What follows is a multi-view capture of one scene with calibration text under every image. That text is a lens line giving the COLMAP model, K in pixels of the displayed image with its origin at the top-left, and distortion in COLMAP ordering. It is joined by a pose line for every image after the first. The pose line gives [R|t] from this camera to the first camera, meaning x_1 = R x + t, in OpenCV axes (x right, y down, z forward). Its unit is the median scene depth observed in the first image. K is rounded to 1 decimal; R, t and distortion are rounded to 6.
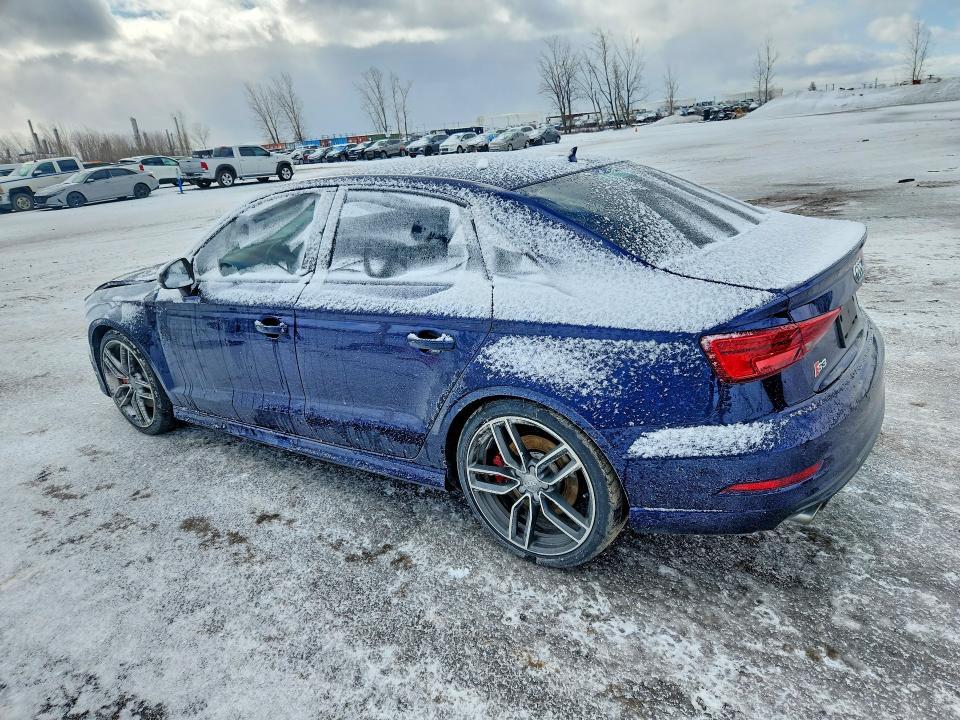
lens RADIAL K [[695.6, 0, 471.3], [0, 695.6, 361.2], [0, 0, 1]] dist [0.069153, -0.073041]
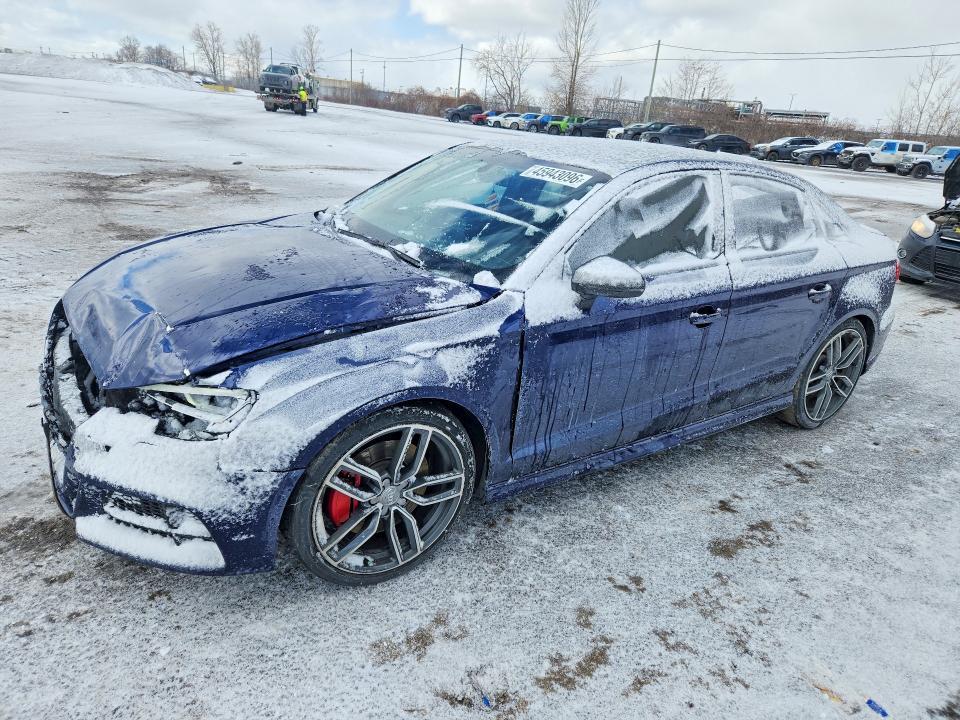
lens RADIAL K [[695.6, 0, 471.3], [0, 695.6, 361.2], [0, 0, 1]] dist [0.069153, -0.073041]
pose [[0.292154, -0.212454, 0.932475, -1.350392], [0.188175, 0.968724, 0.161755, -0.213864], [-0.937676, 0.128211, 0.322995, 1.050526]]
